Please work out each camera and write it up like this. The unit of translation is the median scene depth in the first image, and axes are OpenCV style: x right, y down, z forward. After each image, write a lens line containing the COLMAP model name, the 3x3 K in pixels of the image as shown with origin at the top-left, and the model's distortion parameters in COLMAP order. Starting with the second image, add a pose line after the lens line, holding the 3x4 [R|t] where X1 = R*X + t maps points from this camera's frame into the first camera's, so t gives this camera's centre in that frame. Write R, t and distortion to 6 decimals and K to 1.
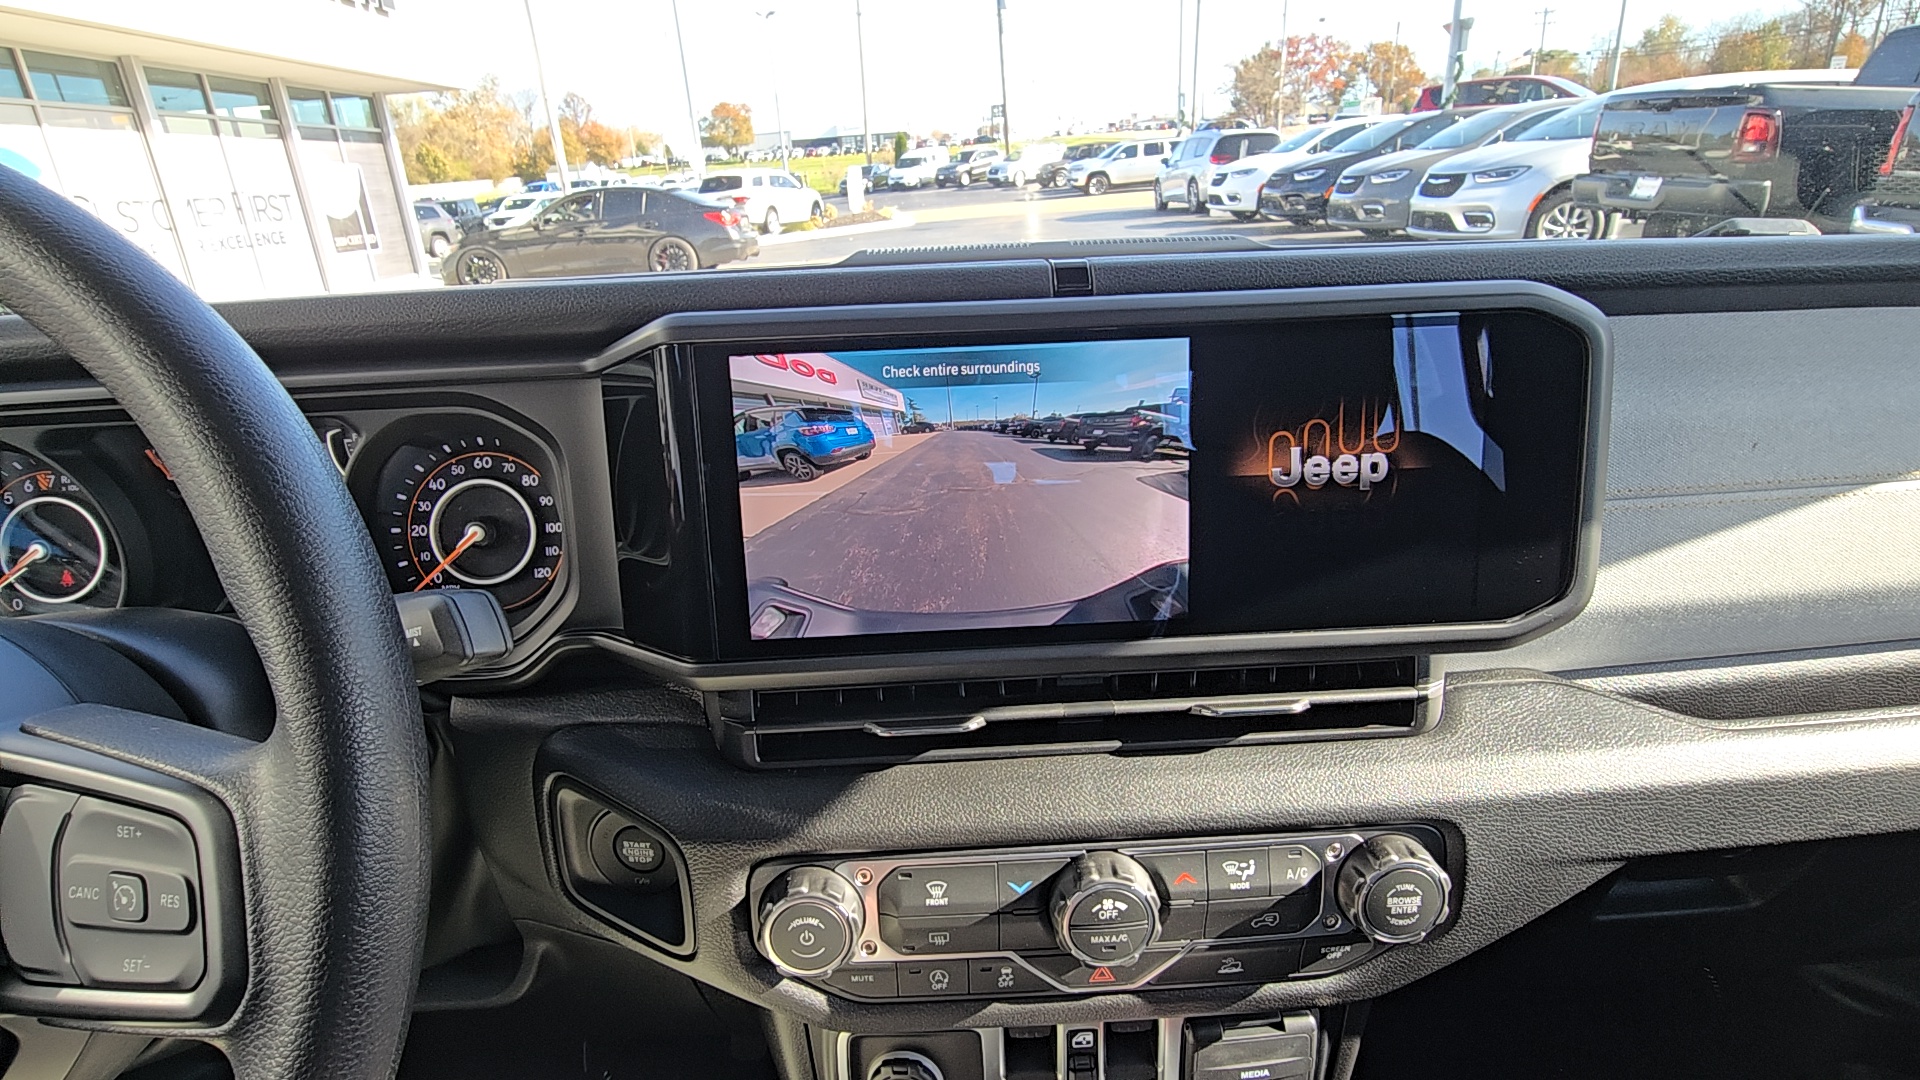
lens RADIAL K [[966.7, 0, 952.1], [0, 966.7, 546.5], [0, 0, 1]] dist [-0.000192, -0.000524]
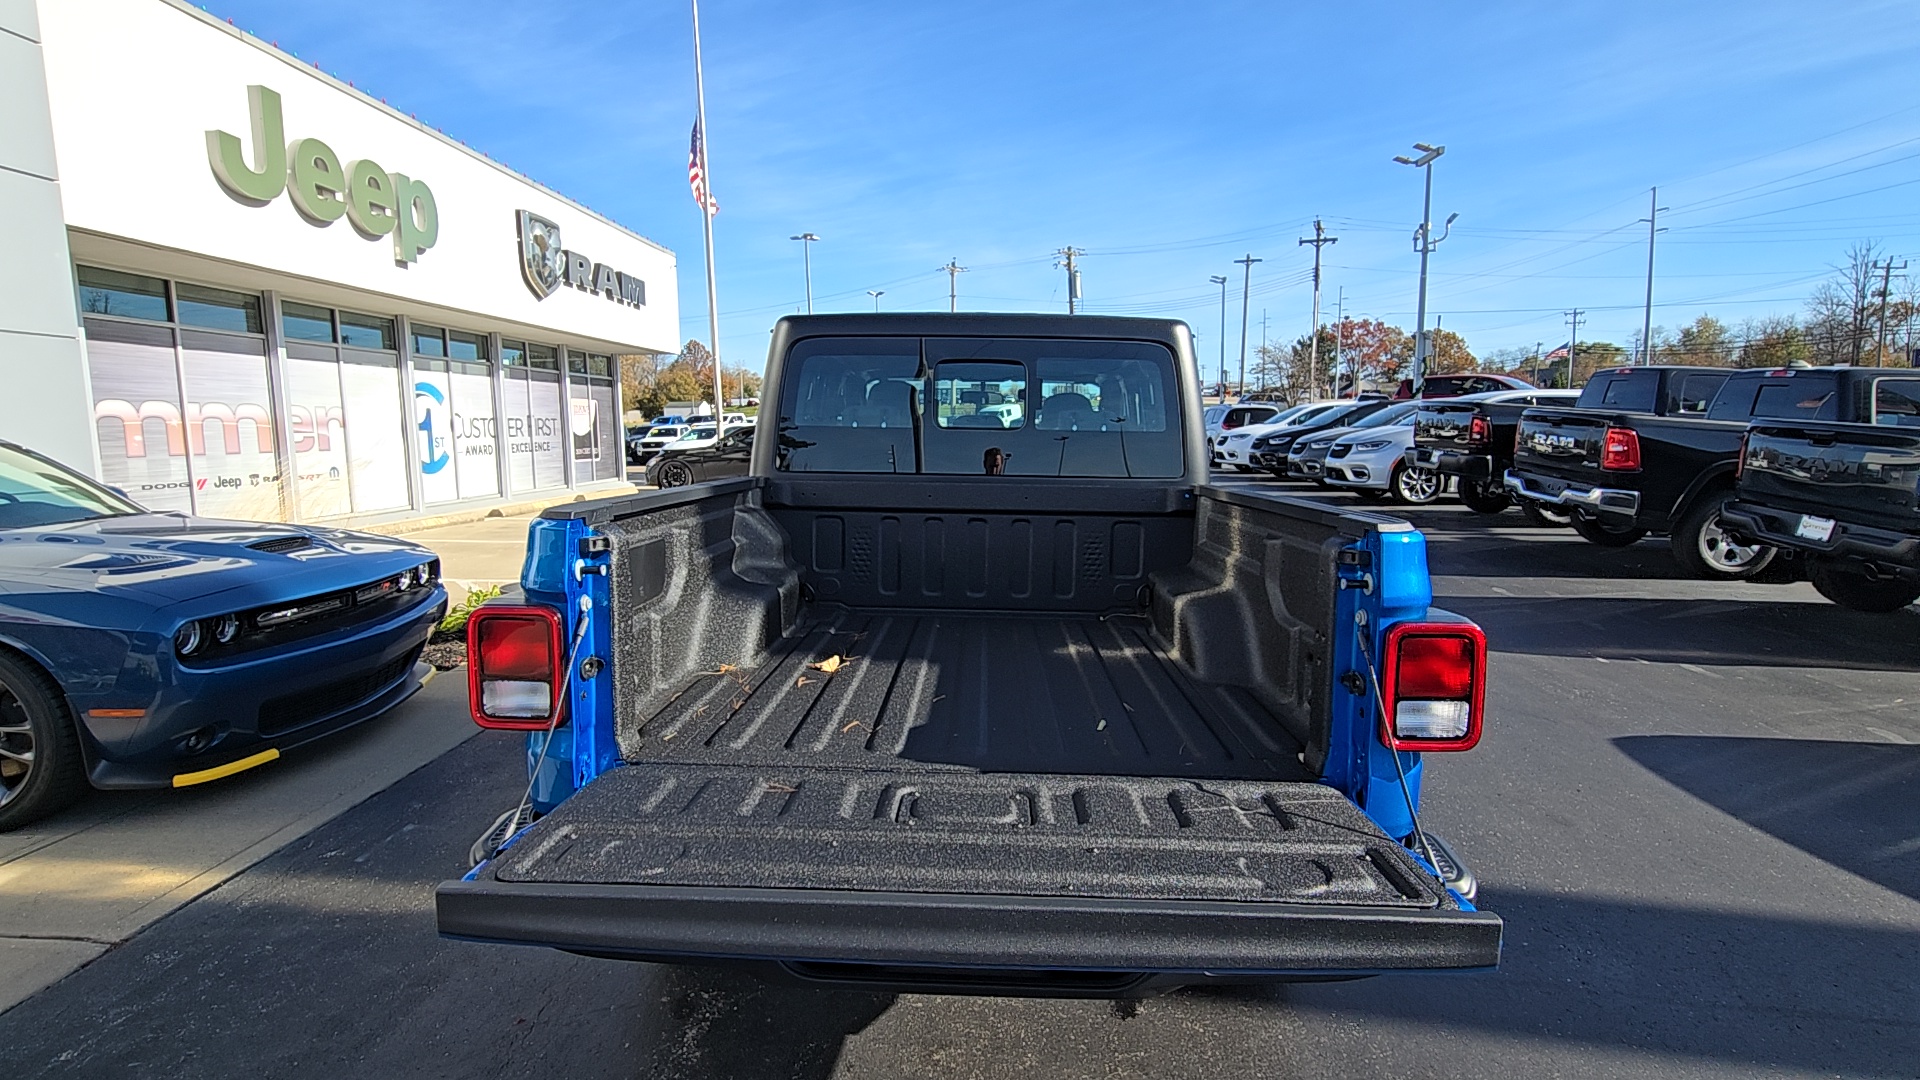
lens RADIAL K [[966.7, 0, 954.5], [0, 966.7, 552.8], [0, 0, 1]] dist [-0.000192, -0.000524]
pose [[0.996009, 0.057000, -0.068681, 0.012983], [-0.071435, 0.970434, -0.230554, 0.075343], [0.053509, 0.234540, 0.970633, -0.201487]]
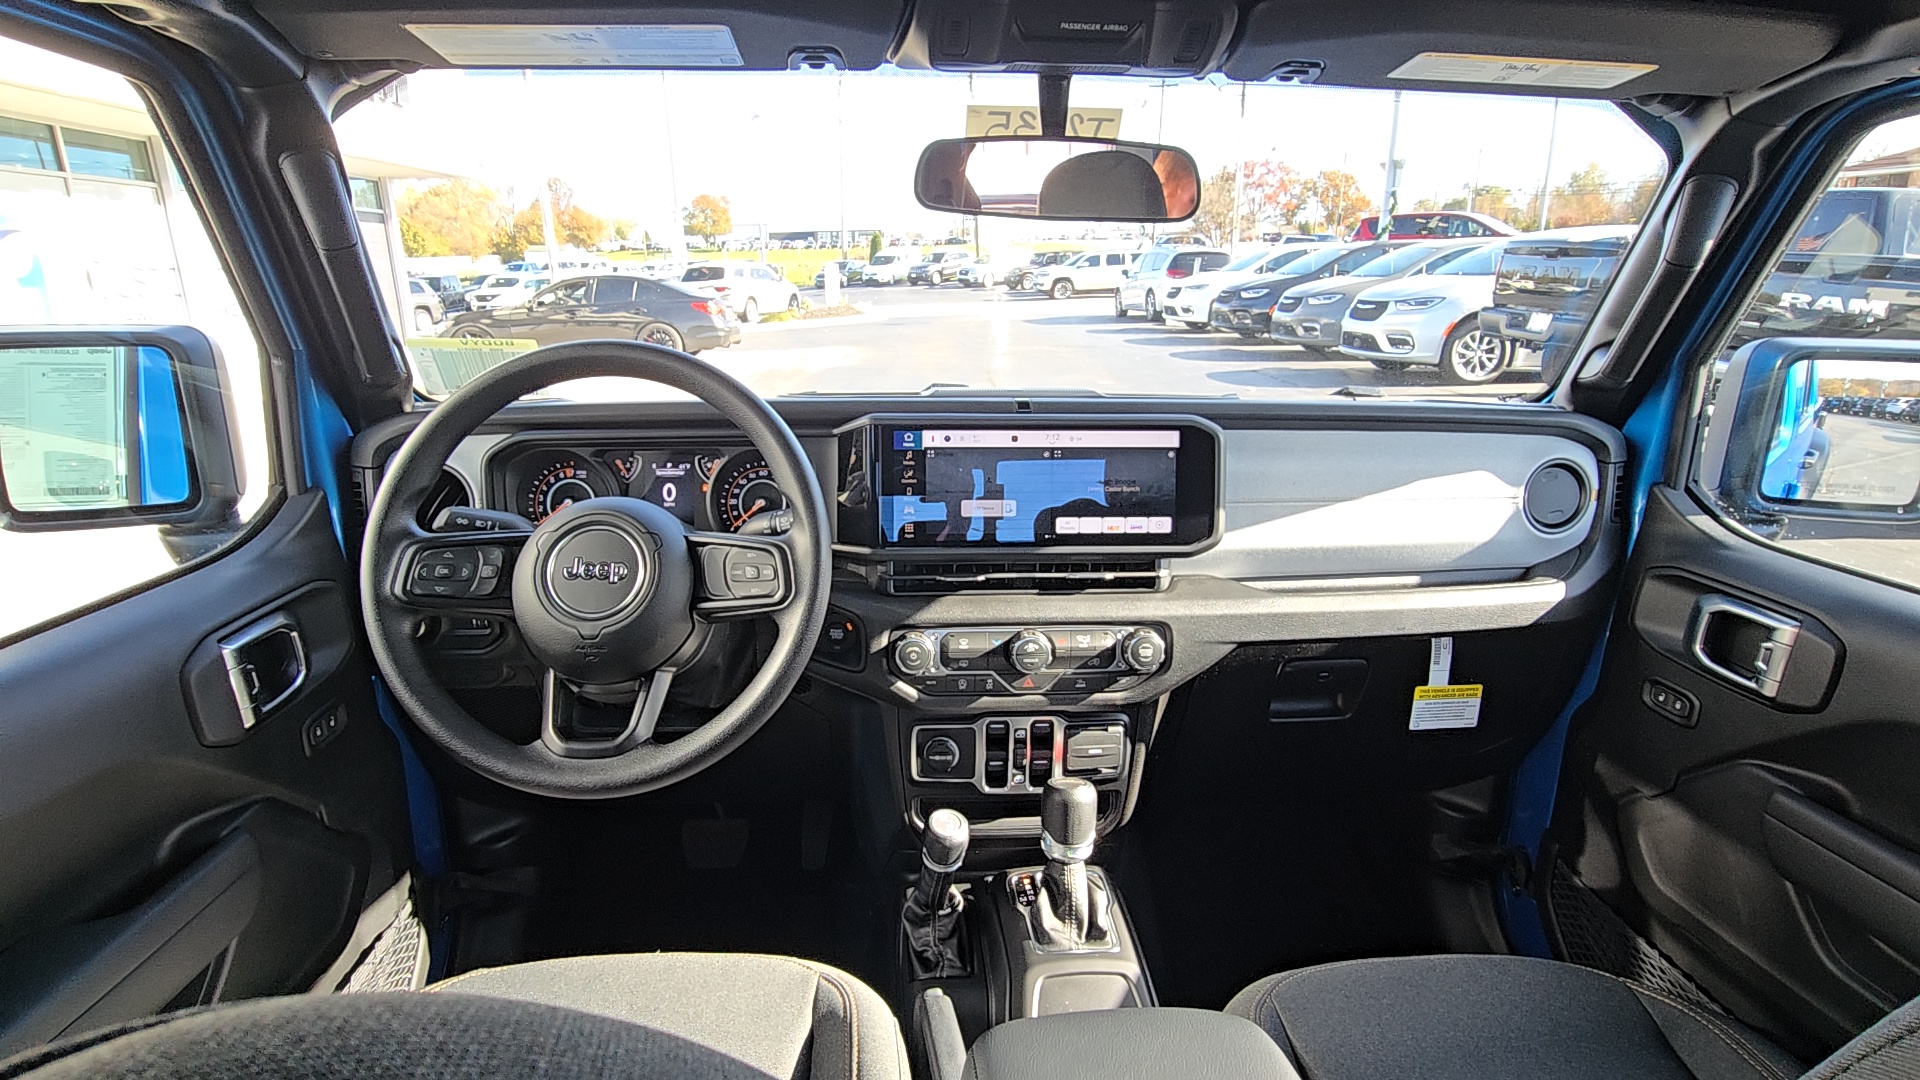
lens RADIAL K [[966.7, 0, 951.5], [0, 966.7, 544.4], [0, 0, 1]] dist [-0.000192, -0.000524]
pose [[0.998589, 0.035413, 0.039580, -0.002807], [-0.031589, 0.995129, -0.093383, 0.006033], [-0.042694, 0.092001, 0.994843, -0.027423]]
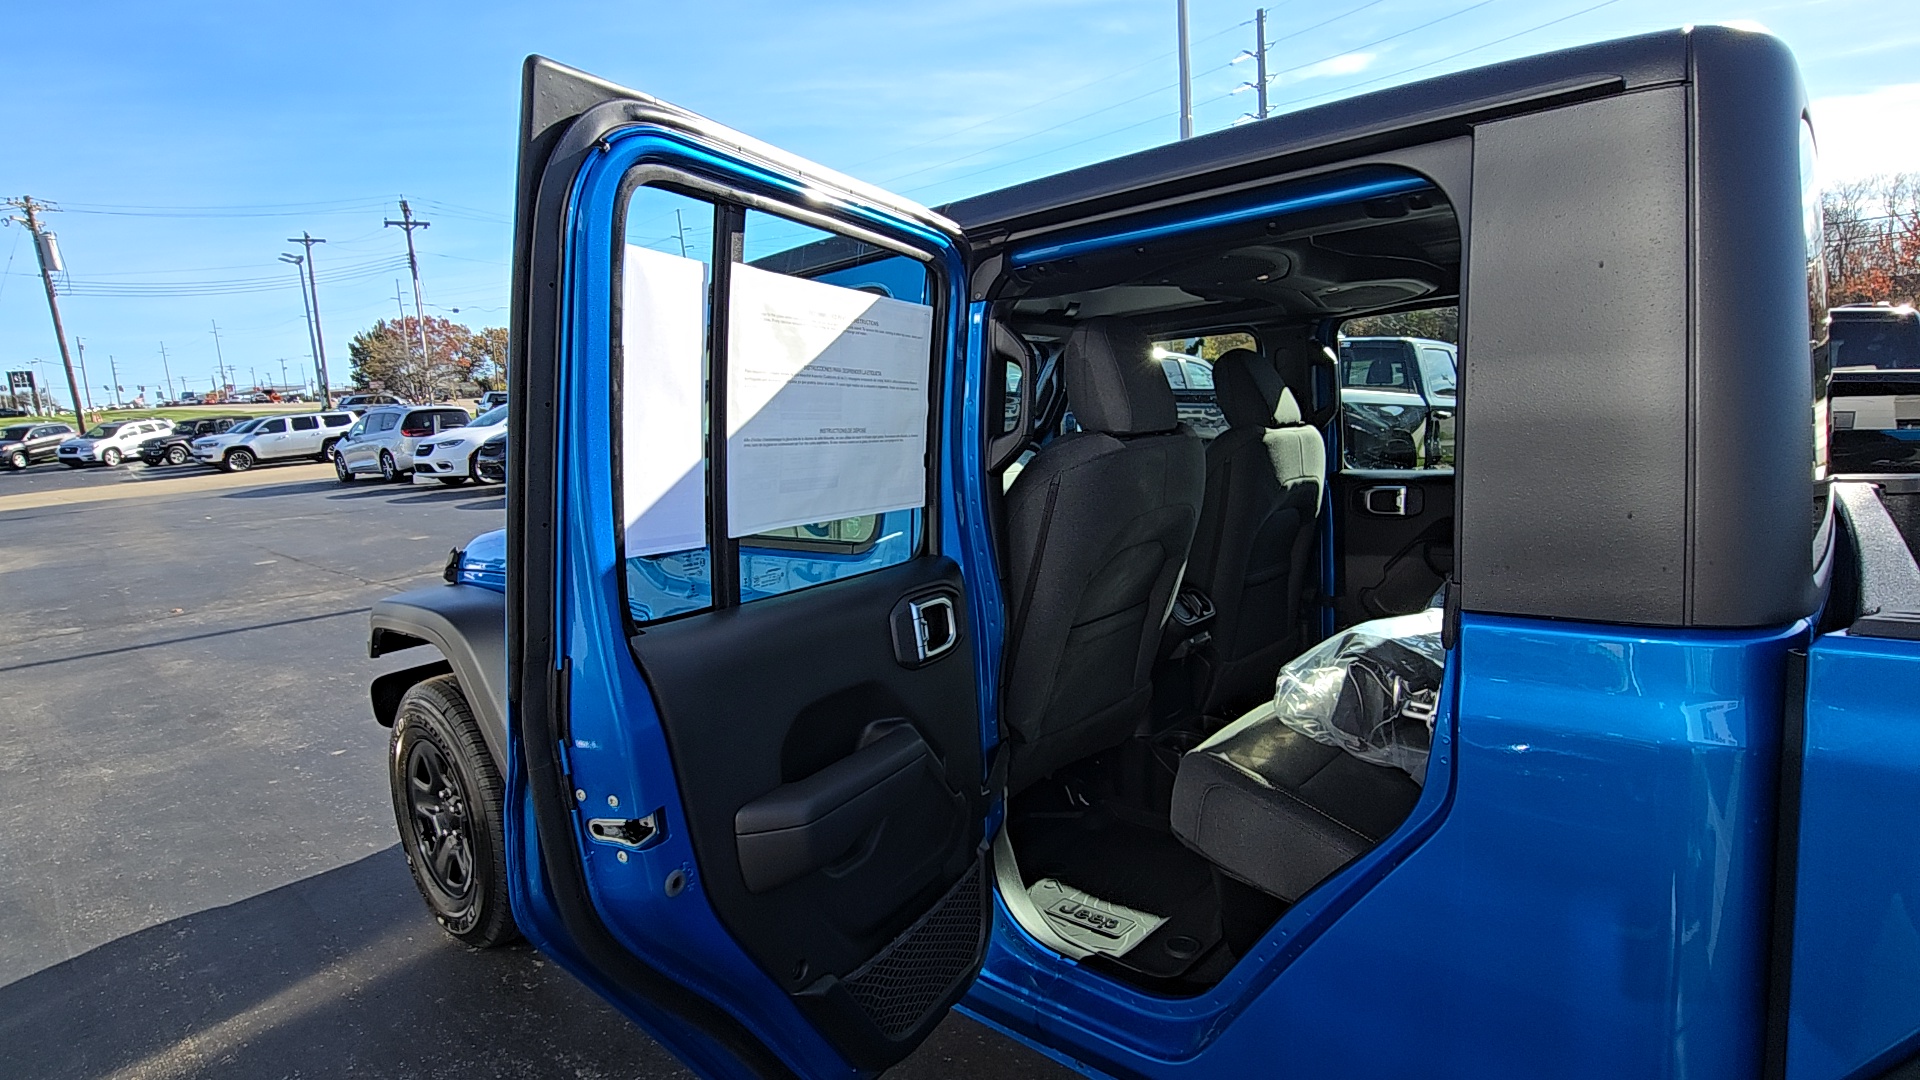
lens RADIAL K [[966.7, 0, 950.1], [0, 966.7, 548.5], [0, 0, 1]] dist [-0.000192, -0.000524]
pose [[0.689541, -0.100409, 0.717253, -0.081090], [0.280712, 0.949982, -0.136878, 0.024811], [-0.667633, 0.295724, 0.683237, -0.064393]]
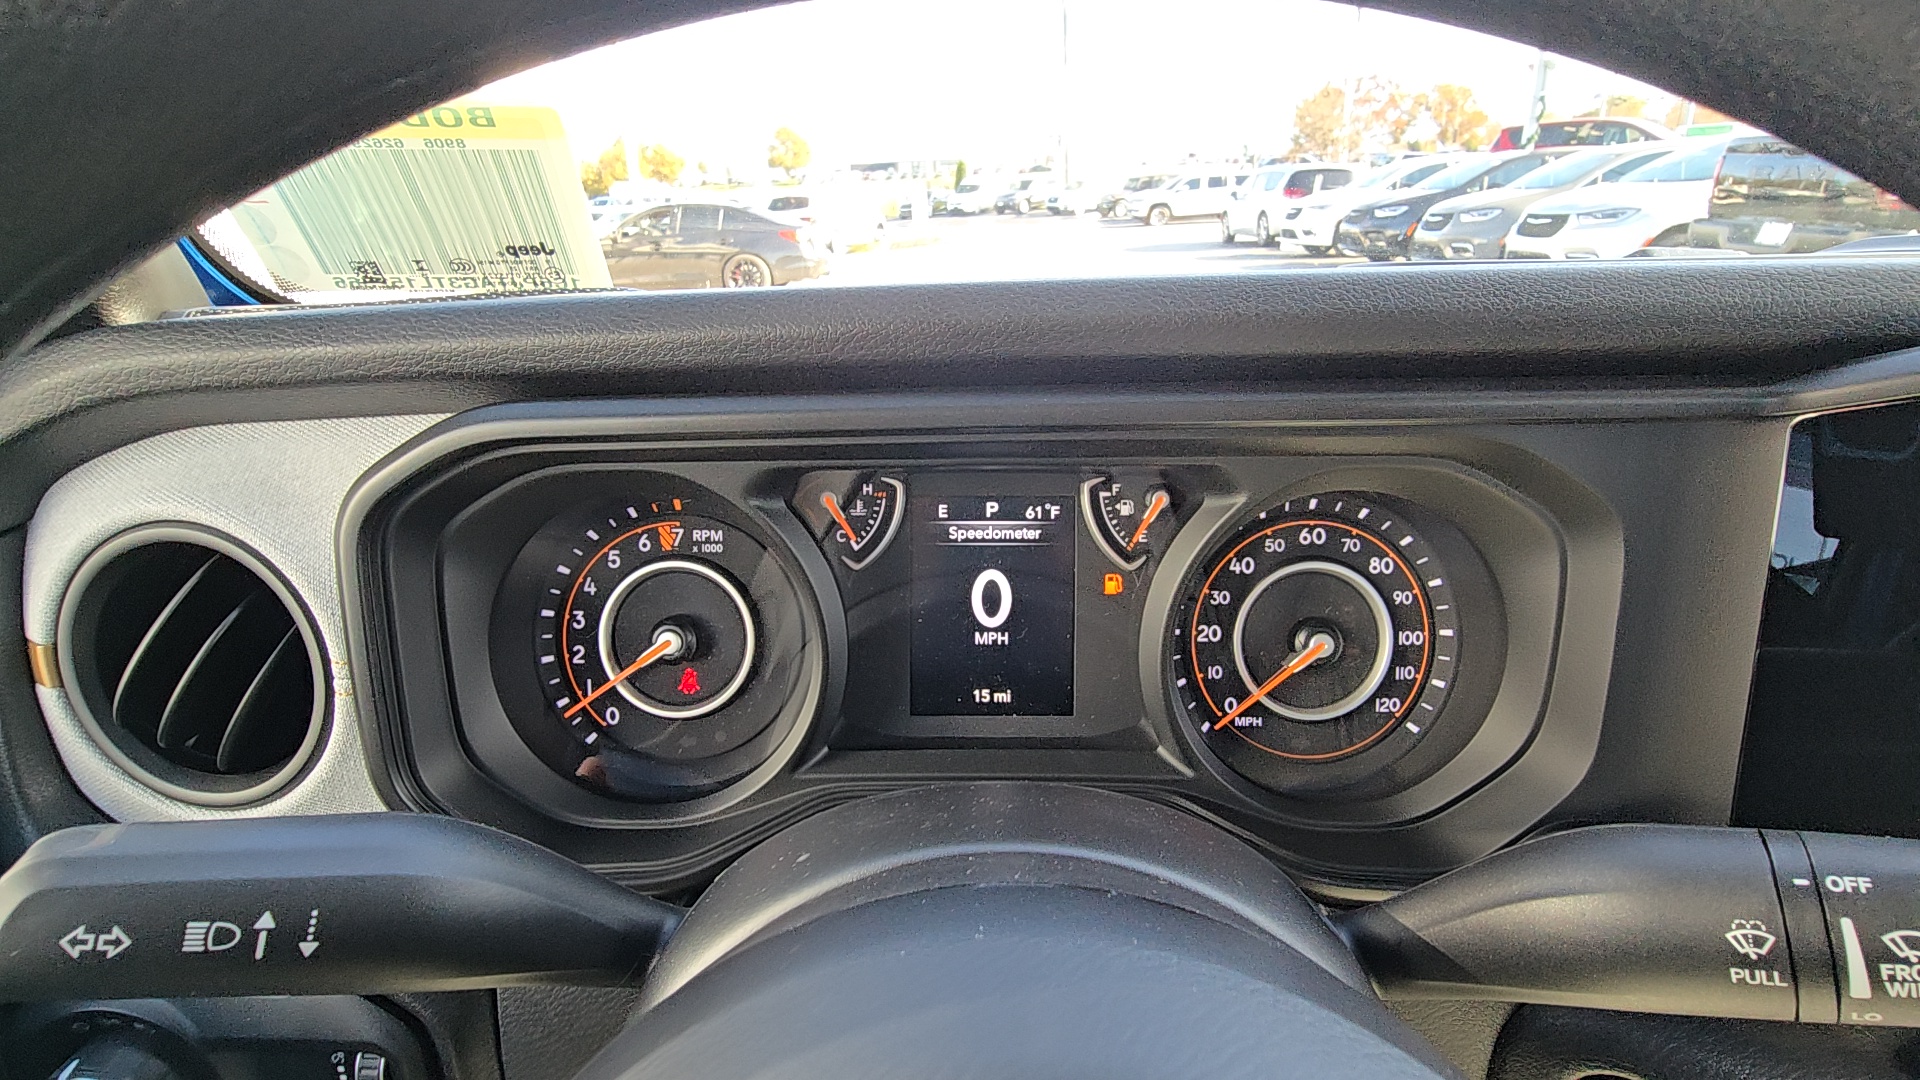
lens RADIAL K [[966.7, 0, 950.8], [0, 966.7, 548.0], [0, 0, 1]] dist [-0.000192, -0.000524]
pose [[0.998242, 0.043472, -0.040294, -0.015334], [-0.044382, 0.998773, -0.021957, -0.001152], [0.039290, 0.023707, 0.998947, 0.006955]]
